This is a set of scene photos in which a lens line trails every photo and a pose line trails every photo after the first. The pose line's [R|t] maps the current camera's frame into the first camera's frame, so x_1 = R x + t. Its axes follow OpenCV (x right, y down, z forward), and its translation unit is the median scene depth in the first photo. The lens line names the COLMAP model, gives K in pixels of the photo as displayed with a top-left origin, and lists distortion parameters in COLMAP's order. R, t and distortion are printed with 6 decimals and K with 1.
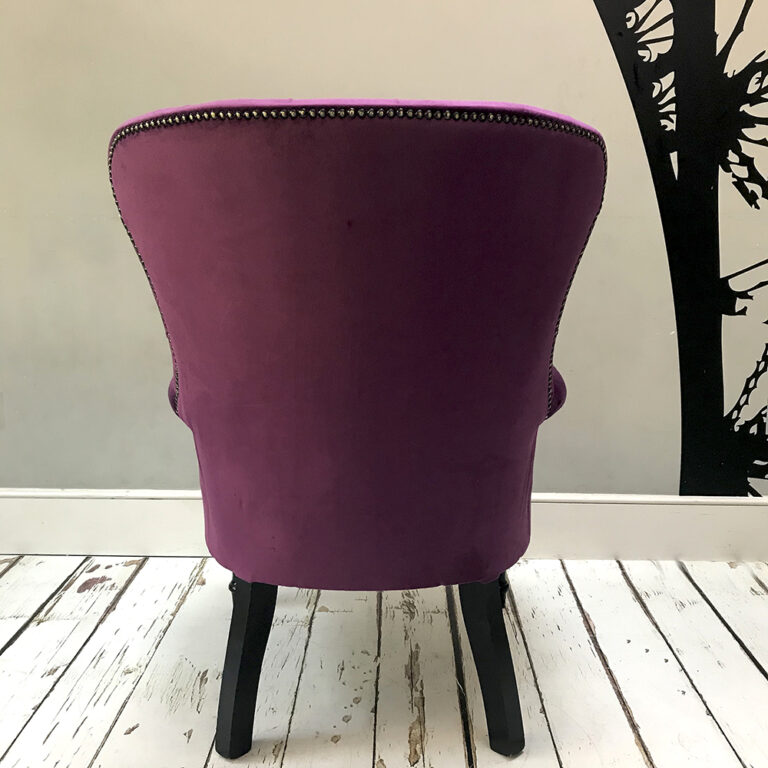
lens RADIAL K [[945.2, 0, 392.2], [0, 945.2, 380.6], [0, 0, 1]] dist [0.009774, 0.000000]
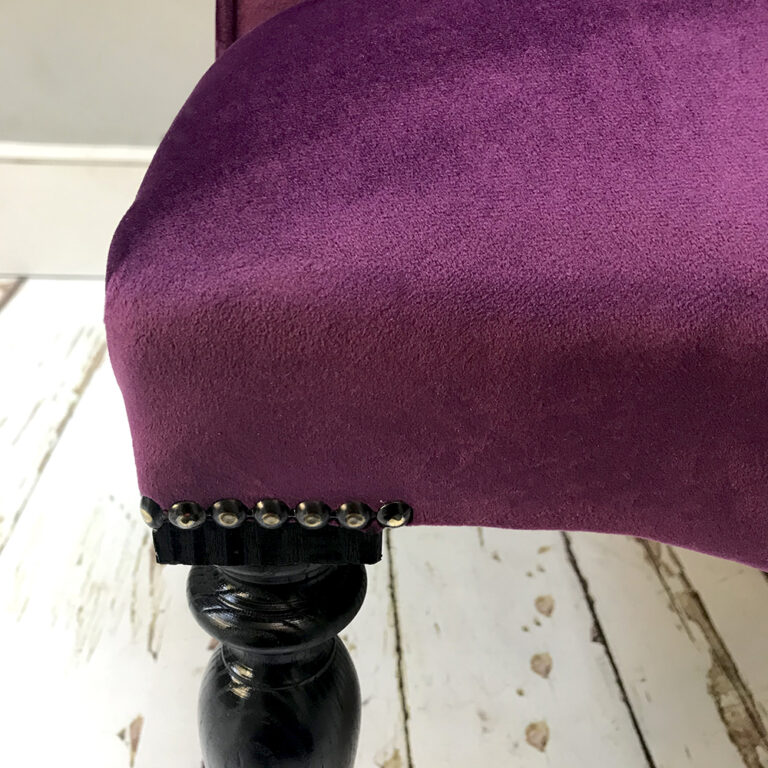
lens RADIAL K [[945.2, 0, 390.6], [0, 945.2, 381.7], [0, 0, 1]] dist [0.009774, 0.000000]
pose [[0.996470, -0.001865, 0.083925, -0.108141], [-0.020152, 0.965204, 0.260721, 0.109117], [-0.081491, -0.261492, 0.961759, 0.500423]]
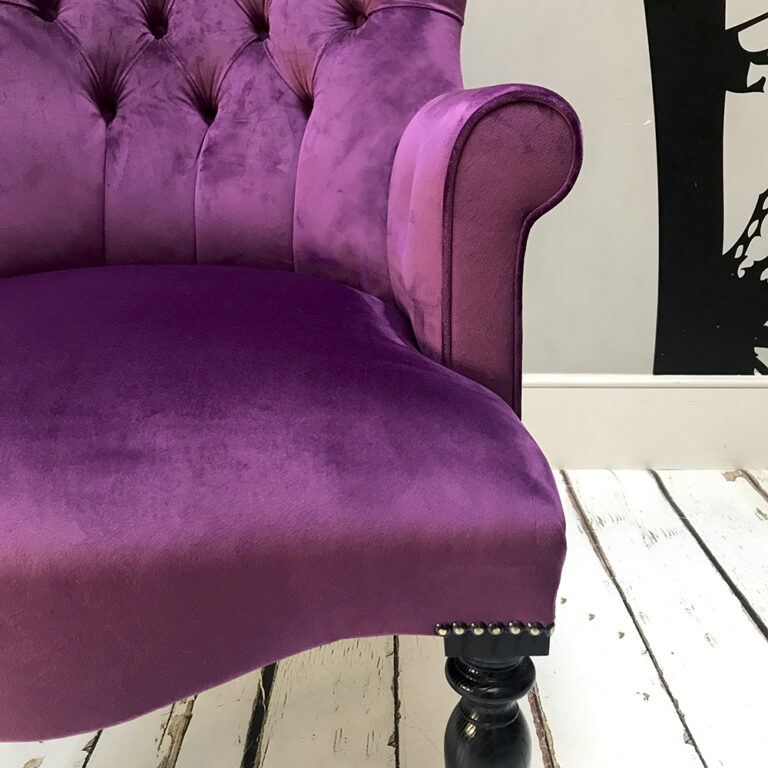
lens RADIAL K [[945.2, 0, 391.4], [0, 945.2, 392.6], [0, 0, 1]] dist [0.009774, 0.000000]
pose [[0.999889, -0.010783, 0.010296, 0.119055], [0.009583, 0.993867, 0.110167, 0.063287], [-0.011420, -0.110056, 0.993860, 0.359576]]
